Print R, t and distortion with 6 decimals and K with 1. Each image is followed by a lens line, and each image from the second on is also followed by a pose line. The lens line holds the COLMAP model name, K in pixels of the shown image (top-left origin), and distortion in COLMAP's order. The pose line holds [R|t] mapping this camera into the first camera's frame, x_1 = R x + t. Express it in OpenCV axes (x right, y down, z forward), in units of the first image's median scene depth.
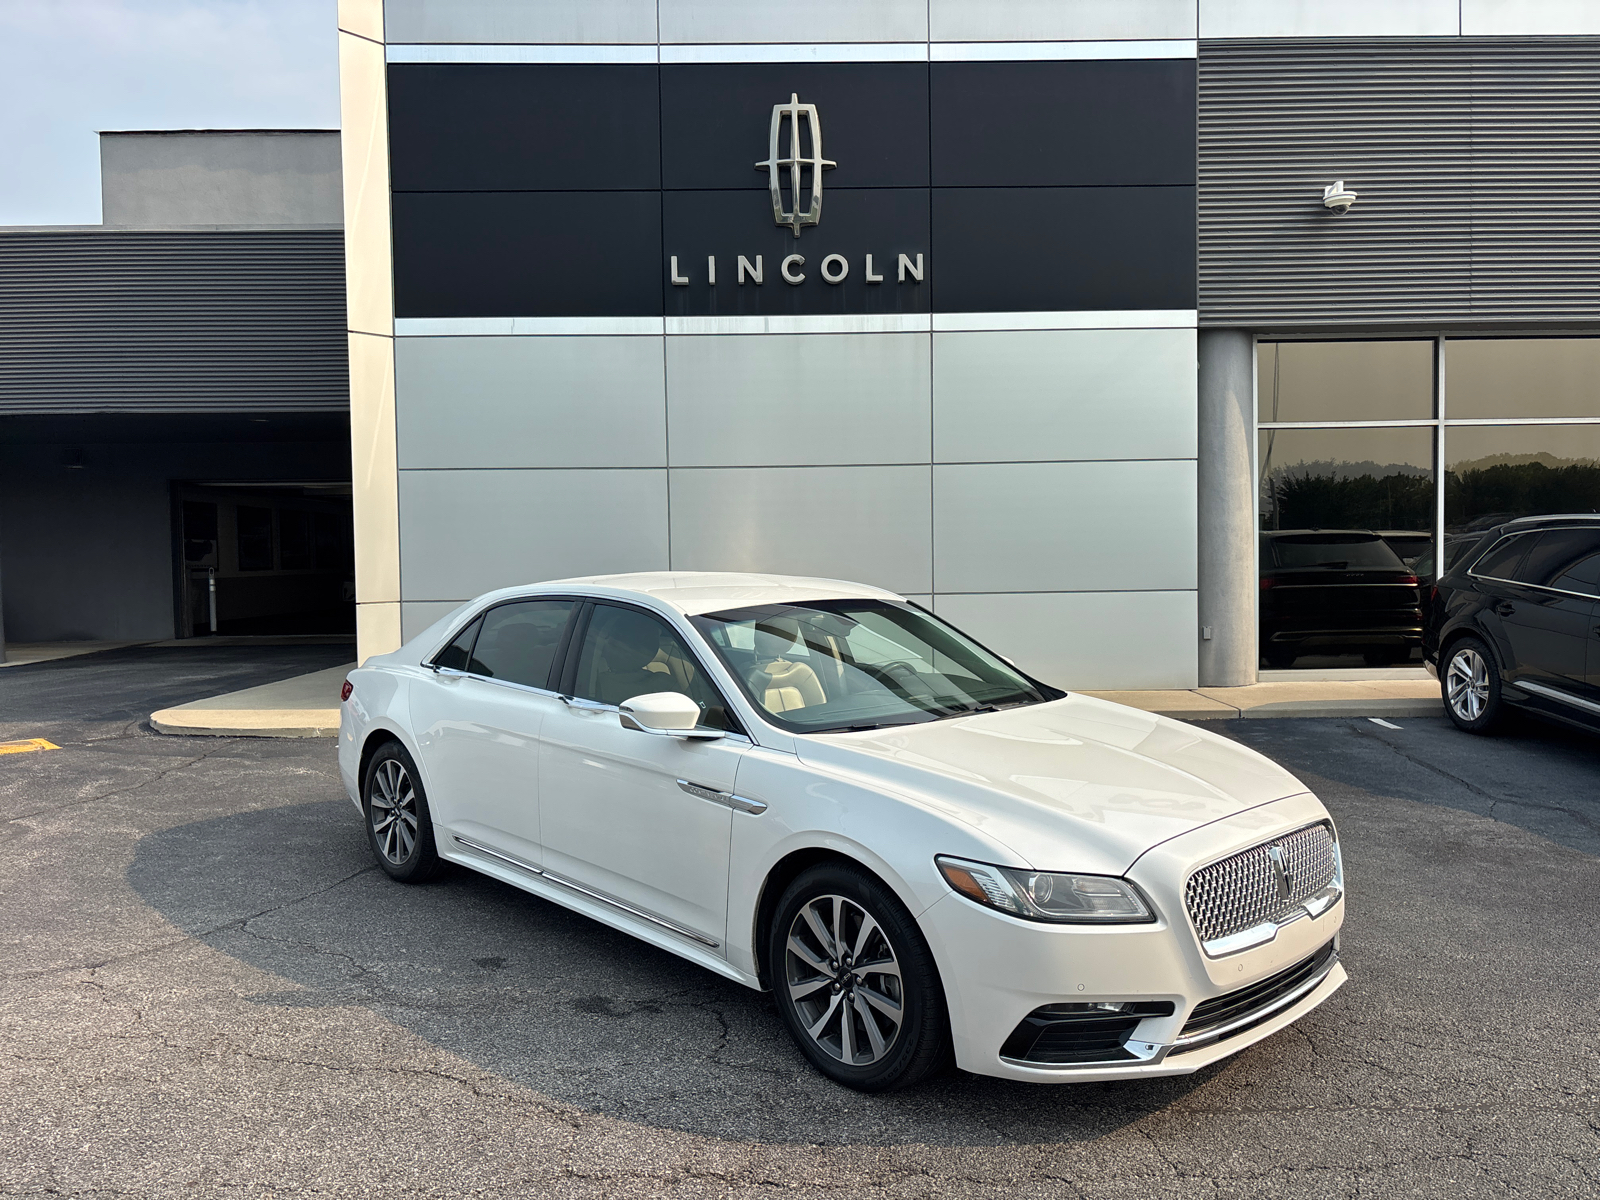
lens RADIAL K [[1230.5, 0, 813.6], [0, 1230.5, 606.7], [0, 0, 1]] dist [0.029775, -0.004909]
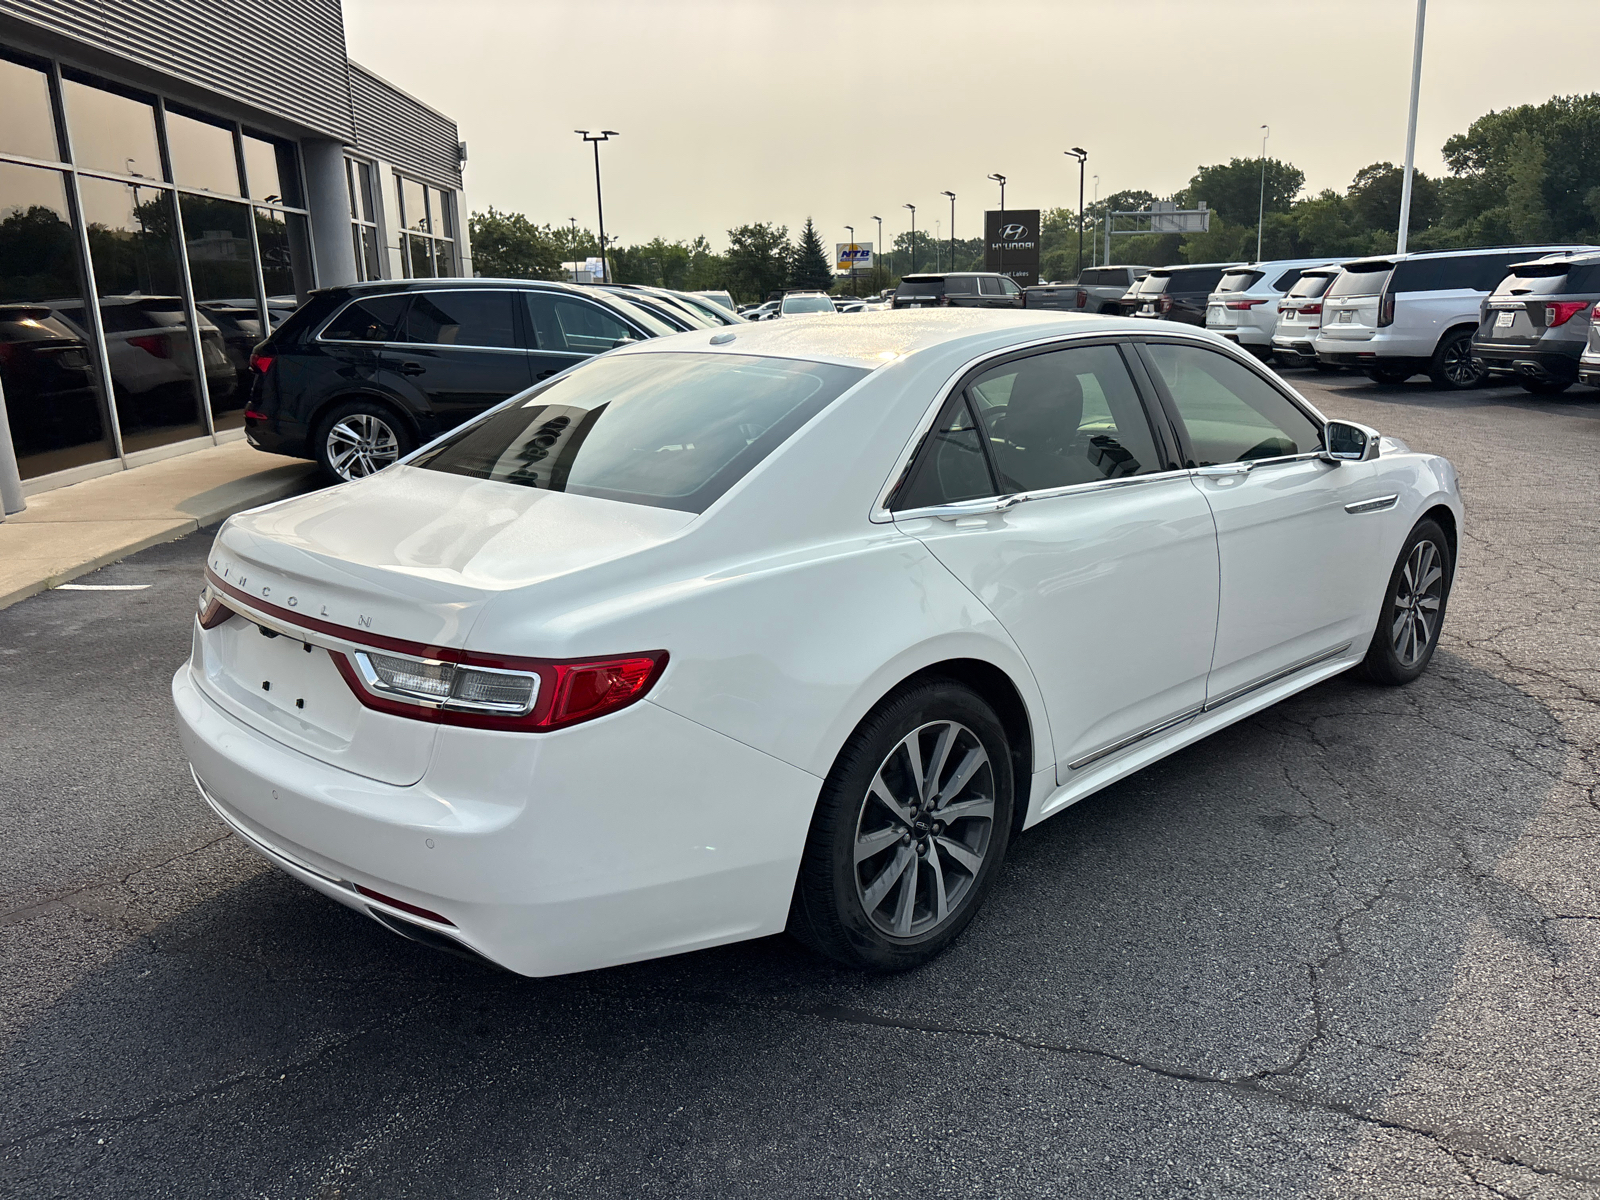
lens RADIAL K [[1205.4, 0, 800.0], [0, 1205.4, 600.0], [0, 0, 1]] dist [0.049671, -0.058295]
pose [[-0.019517, -0.228707, 0.973300, -0.880140], [0.073826, 0.970498, 0.229529, -0.034373], [-0.997080, 0.076334, -0.002057, 1.189977]]
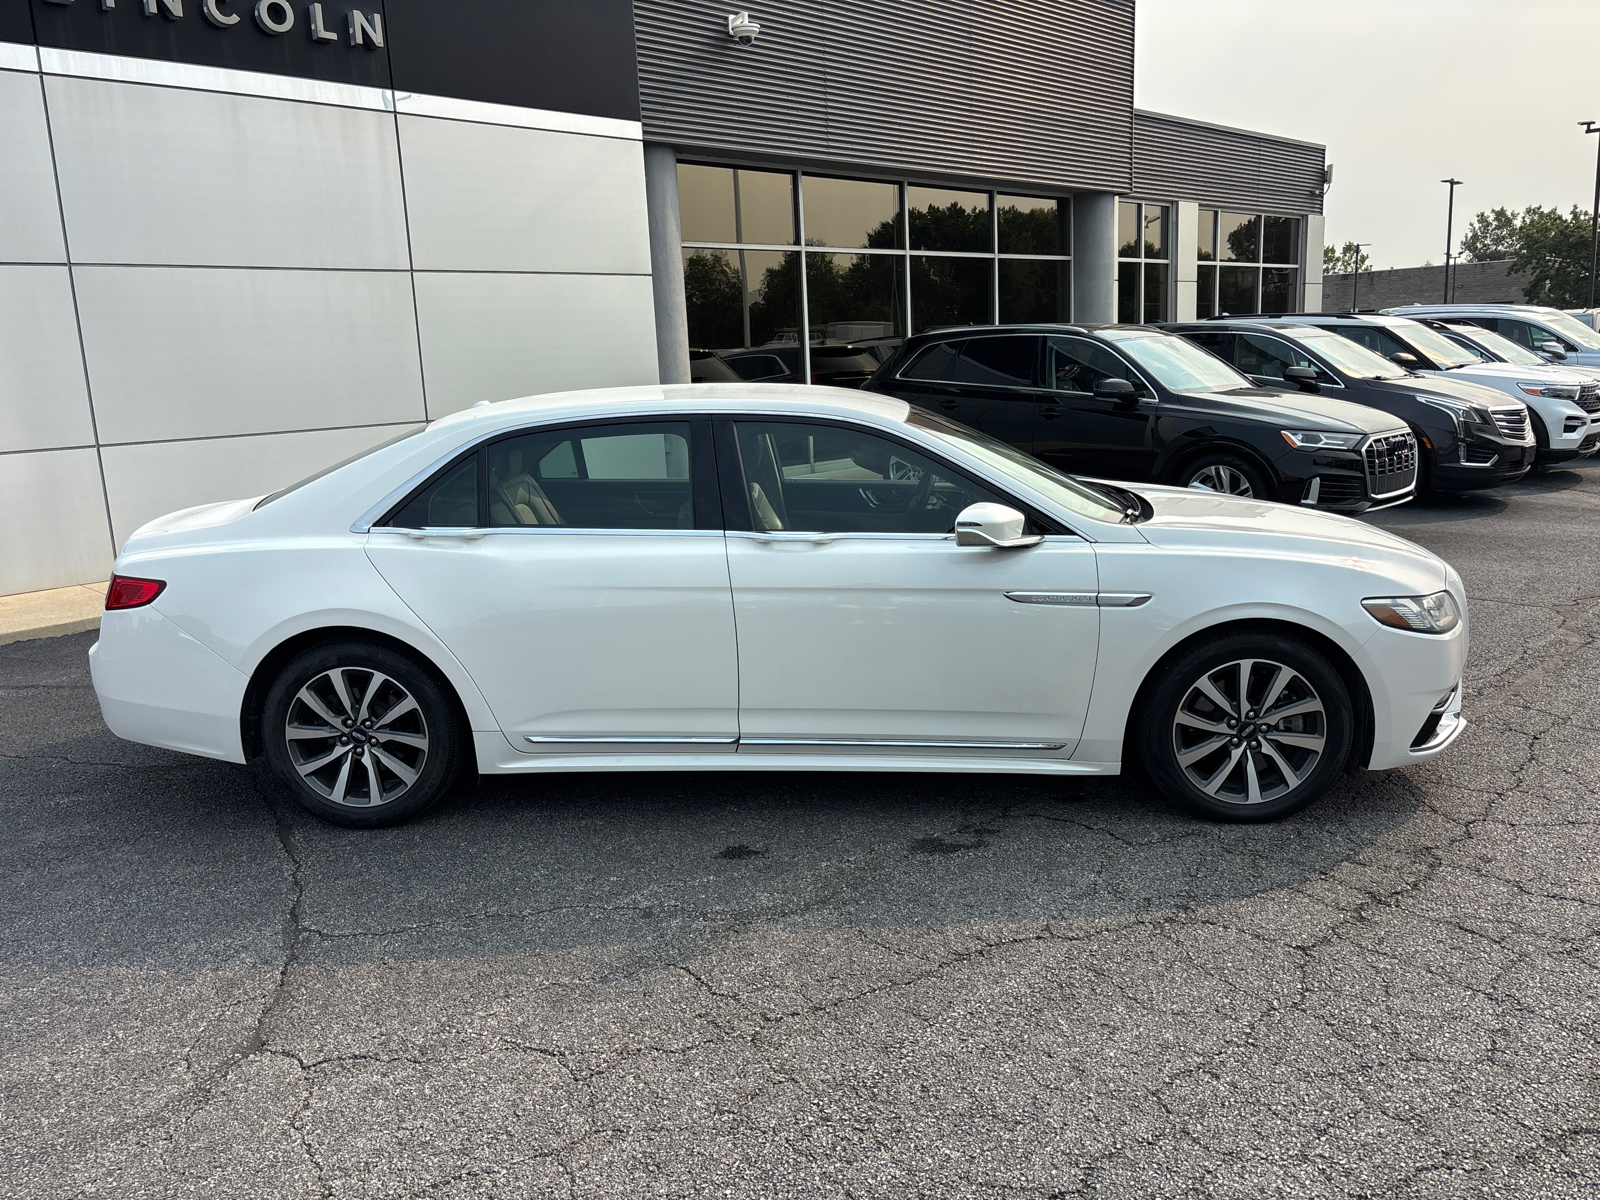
lens RADIAL K [[1205.4, 0, 800.0], [0, 1205.4, 600.0], [0, 0, 1]] dist [0.049671, -0.058295]
pose [[0.714963, -0.156180, 0.681496, -0.710226], [0.063647, 0.985223, 0.159013, -0.009783], [-0.696260, -0.070313, 0.714338, 0.367053]]
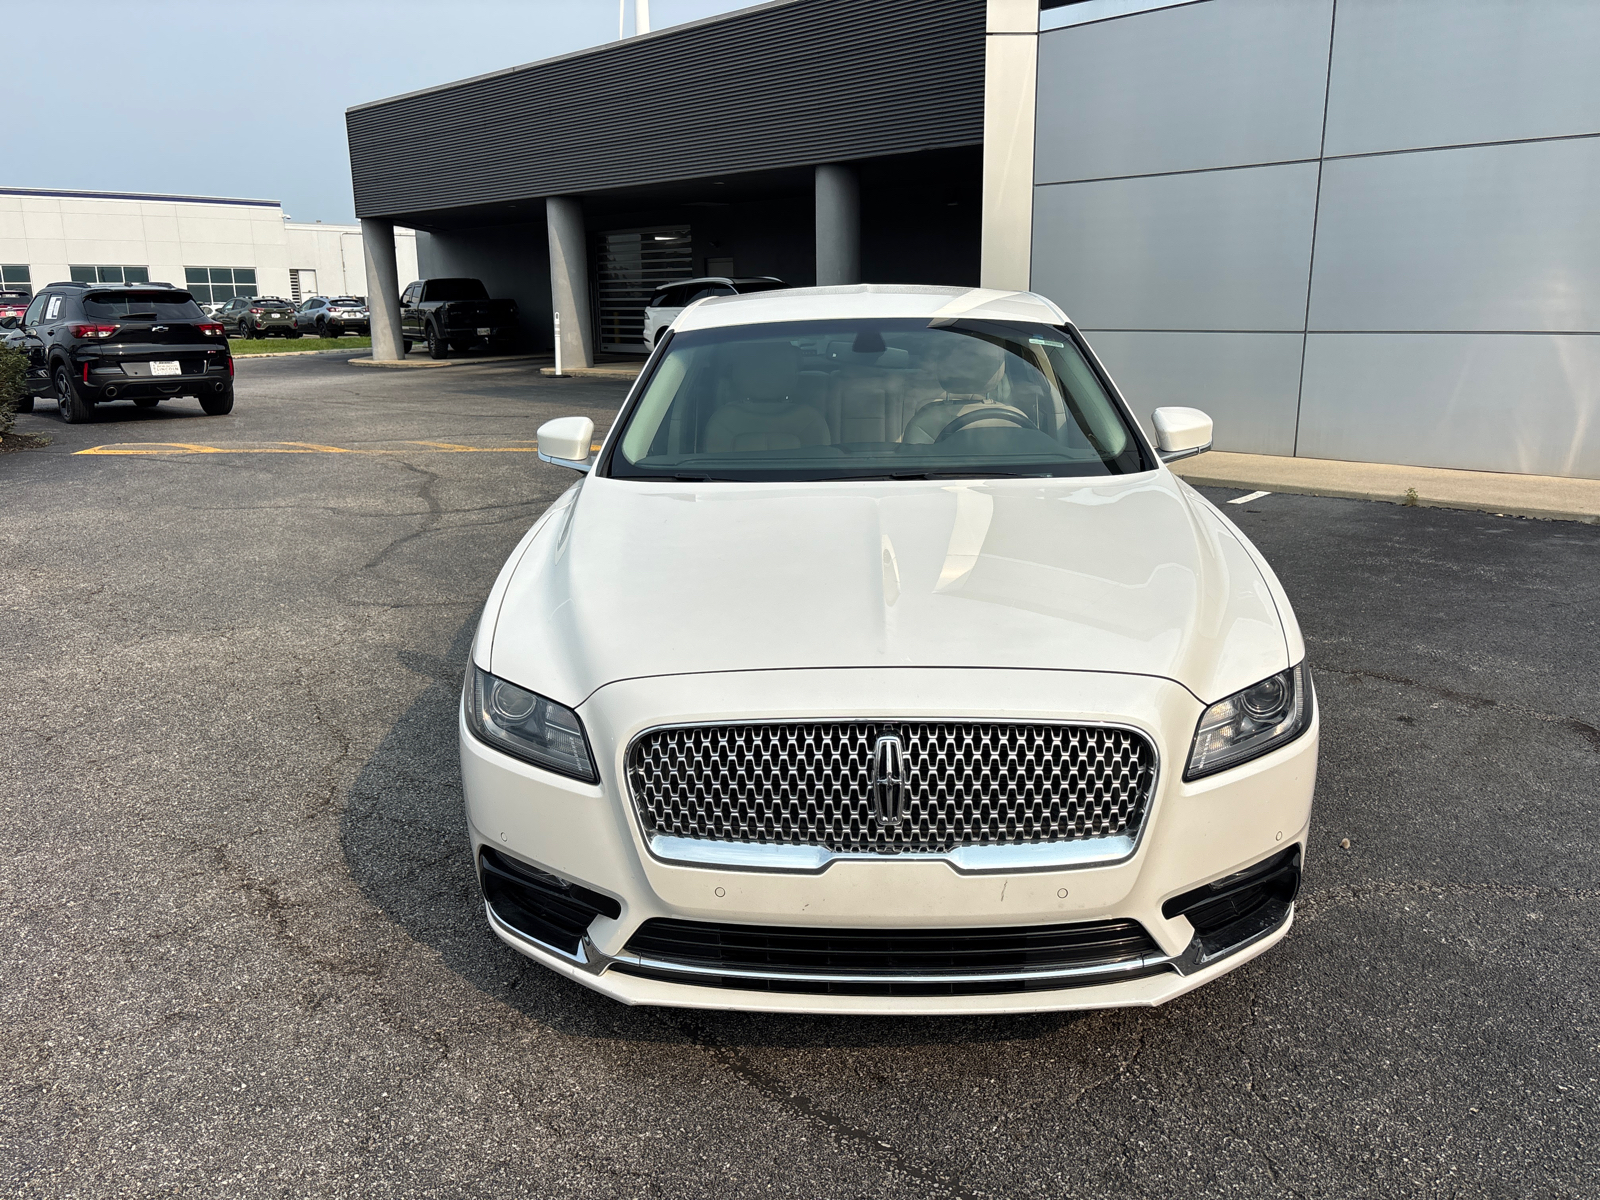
lens RADIAL K [[1202.5, 0, 802.2], [0, 1202.5, 630.0], [0, 0, 1]] dist [0.000978, 0.001729]
pose [[0.695335, 0.187189, -0.693880, 0.524133], [-0.024584, 0.971115, 0.237344, 0.010825], [0.718265, -0.147975, 0.679852, 0.430258]]
